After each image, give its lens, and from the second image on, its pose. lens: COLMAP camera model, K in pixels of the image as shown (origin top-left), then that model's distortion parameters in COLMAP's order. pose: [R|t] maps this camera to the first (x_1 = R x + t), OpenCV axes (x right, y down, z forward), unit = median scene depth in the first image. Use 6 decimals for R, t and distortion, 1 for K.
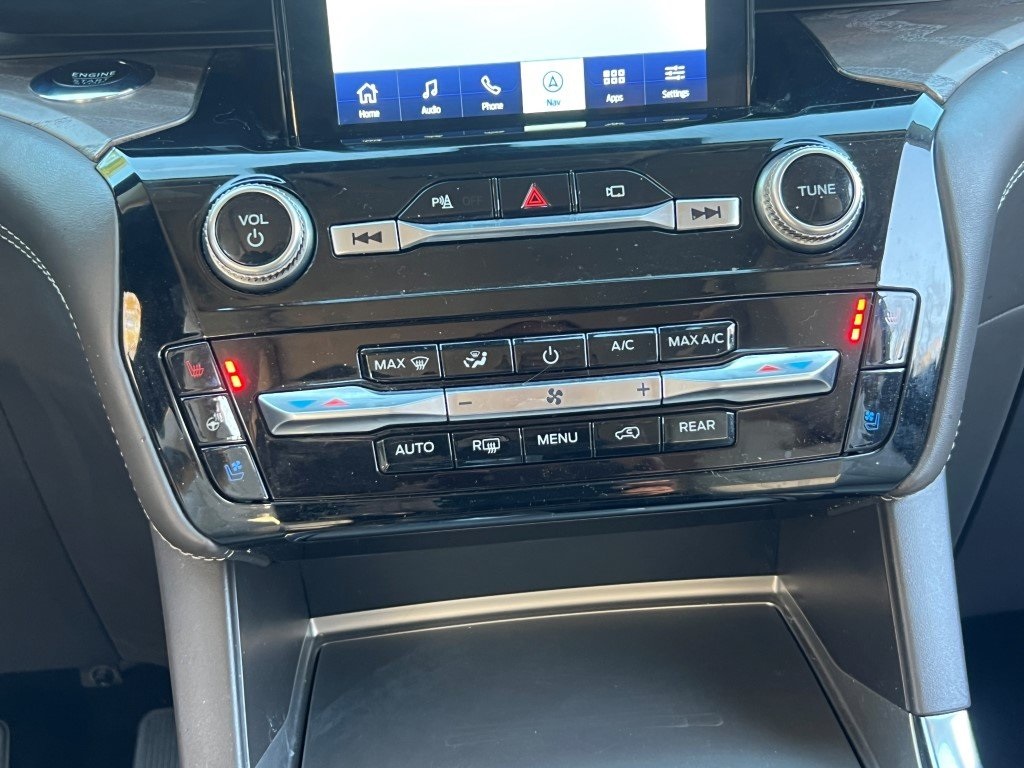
lens RADIAL K [[1341.9, 0, 532.9], [0, 1341.9, 392.5], [0, 0, 1]] dist [0.059605, 0.000000]
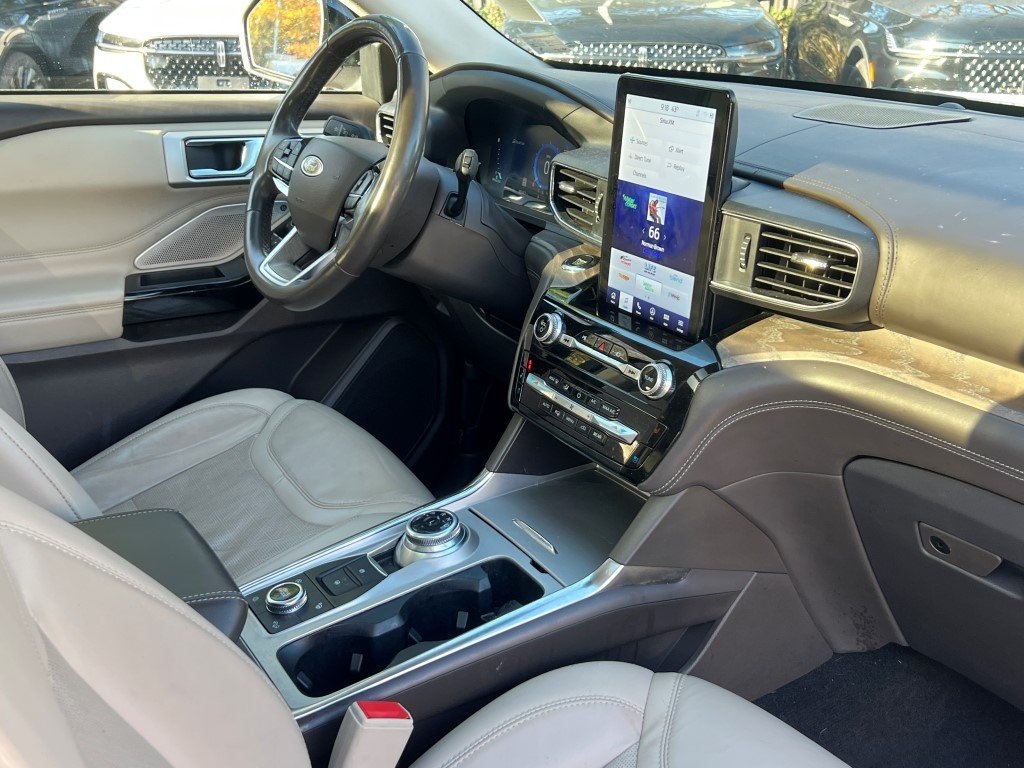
lens RADIAL K [[1127.4, 0, 511.7], [0, 1127.4, 378.8], [0, 0, 1]] dist [0.096633, 0.000000]
pose [[0.459878, 0.370142, -0.807160, 1.984319], [-0.308040, 0.919035, 0.245939, -0.640787], [0.832841, 0.135535, 0.536663, -0.524049]]
